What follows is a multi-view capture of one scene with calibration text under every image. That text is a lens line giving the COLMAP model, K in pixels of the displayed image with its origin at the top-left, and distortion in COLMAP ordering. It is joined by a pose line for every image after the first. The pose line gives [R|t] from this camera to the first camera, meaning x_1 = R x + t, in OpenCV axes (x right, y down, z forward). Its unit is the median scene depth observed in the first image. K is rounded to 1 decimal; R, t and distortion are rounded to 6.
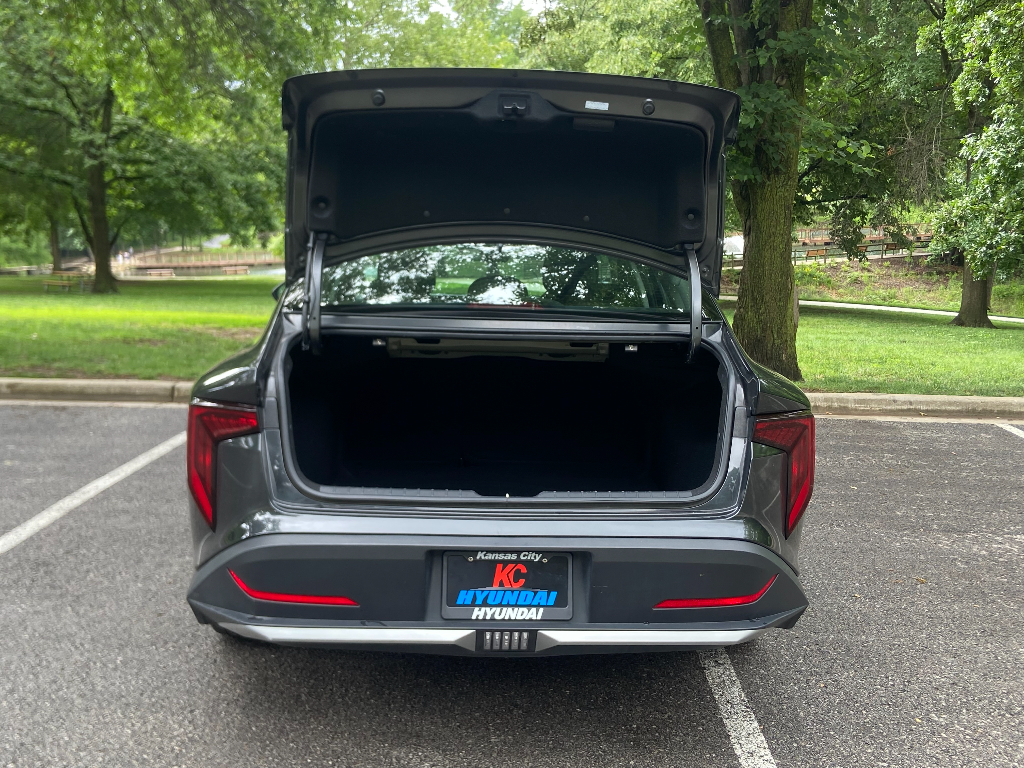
lens RADIAL K [[1070.0, 0, 533.3], [0, 1070.0, 374.1], [0, 0, 1]] dist [0.064700, 0.000000]
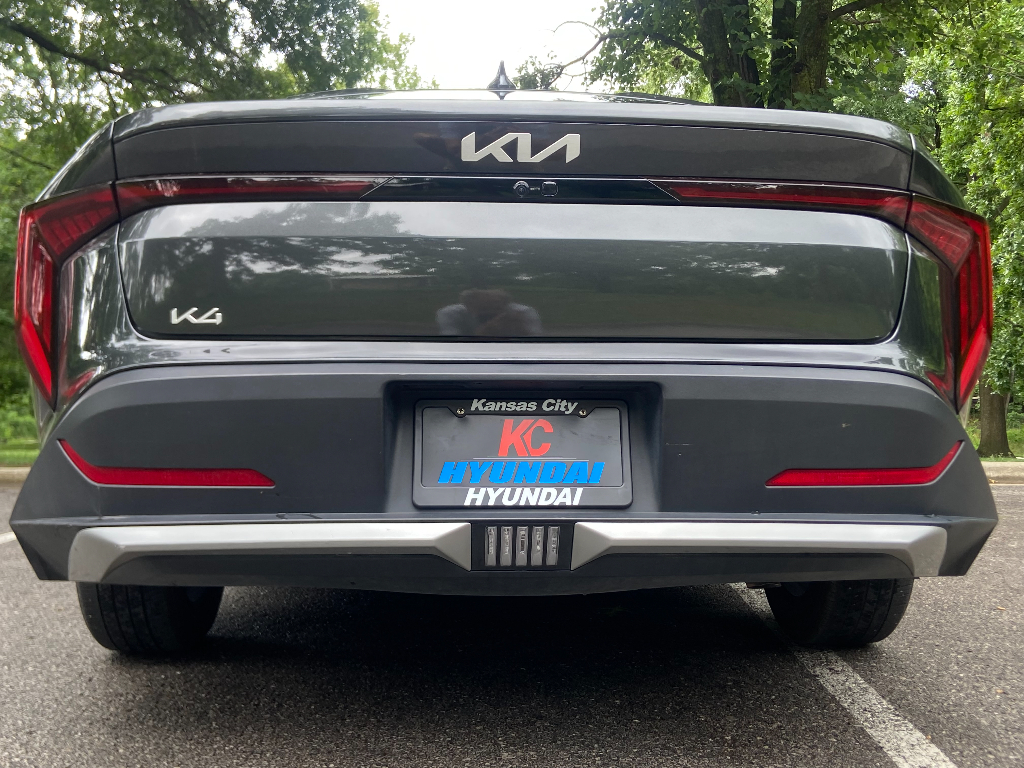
lens RADIAL K [[1070.0, 0, 534.0], [0, 1070.0, 376.6], [0, 0, 1]] dist [0.064700, 0.000000]
pose [[0.999644, -0.026450, -0.003605, -0.006242], [0.025614, 0.988435, -0.149469, 0.107792], [0.007516, 0.149323, 0.988760, 0.175933]]
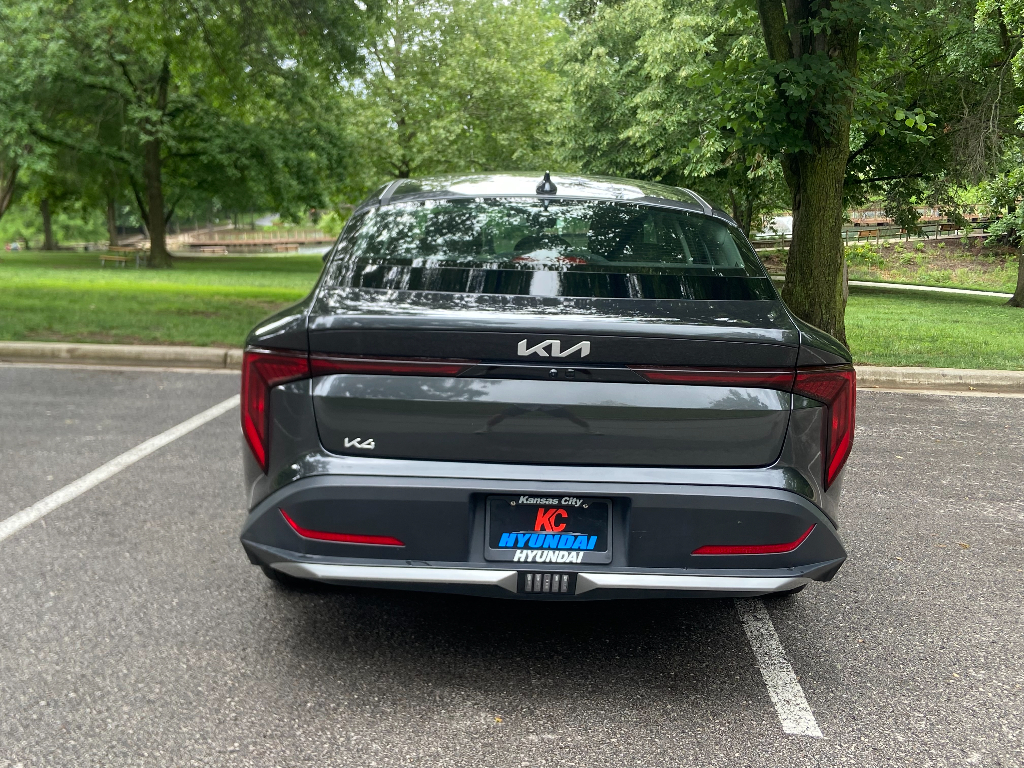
lens RADIAL K [[1070.0, 0, 539.3], [0, 1070.0, 371.0], [0, 0, 1]] dist [0.064700, 0.000000]
pose [[0.999212, 0.010690, -0.038237, 0.001994], [-0.010105, 0.999829, 0.015466, 0.013345], [0.038396, -0.015067, 0.999149, -0.009126]]
